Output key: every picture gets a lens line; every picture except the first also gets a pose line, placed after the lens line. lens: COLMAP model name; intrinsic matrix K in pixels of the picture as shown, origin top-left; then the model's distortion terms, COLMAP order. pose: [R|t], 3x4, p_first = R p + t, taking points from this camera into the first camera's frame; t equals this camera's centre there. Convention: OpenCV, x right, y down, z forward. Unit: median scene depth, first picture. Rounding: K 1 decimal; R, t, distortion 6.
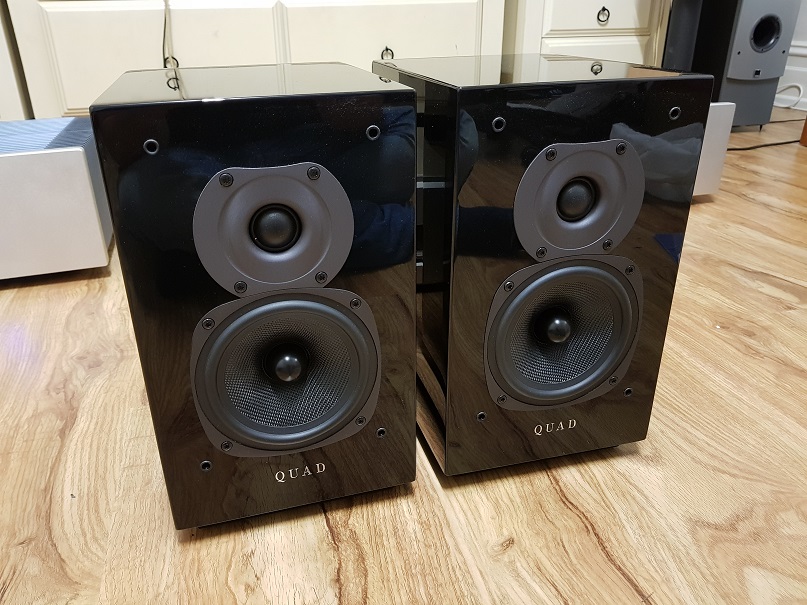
lens RADIAL K [[631.1, 0, 392.1], [0, 631.1, 306.1], [0, 0, 1]] dist [0.046257, -0.084715]
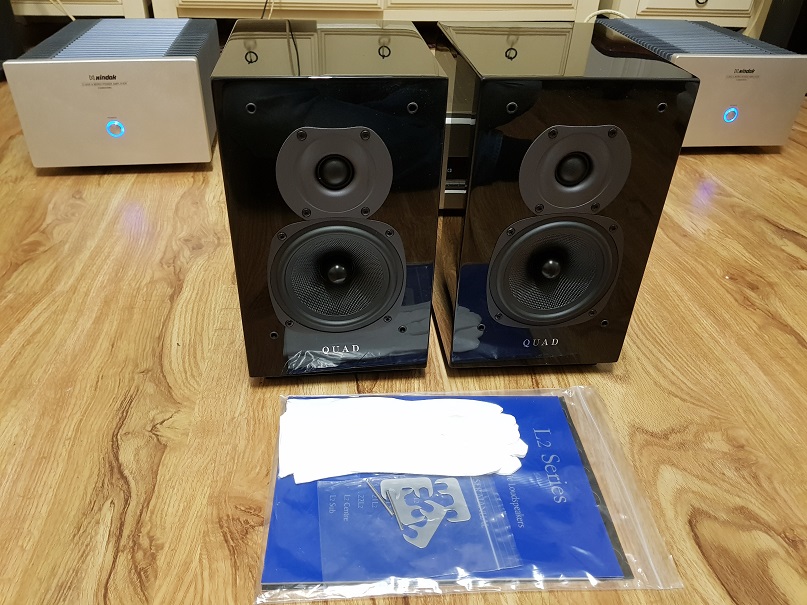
lens RADIAL K [[614.9, 0, 403.5], [0, 614.9, 302.5], [0, 0, 1]] dist [0.072808, -0.089077]
pose [[0.987346, 0.126848, -0.095170, 0.086339], [-0.110816, 0.981183, 0.158114, -0.051786], [0.113436, -0.145567, 0.982824, -0.230890]]
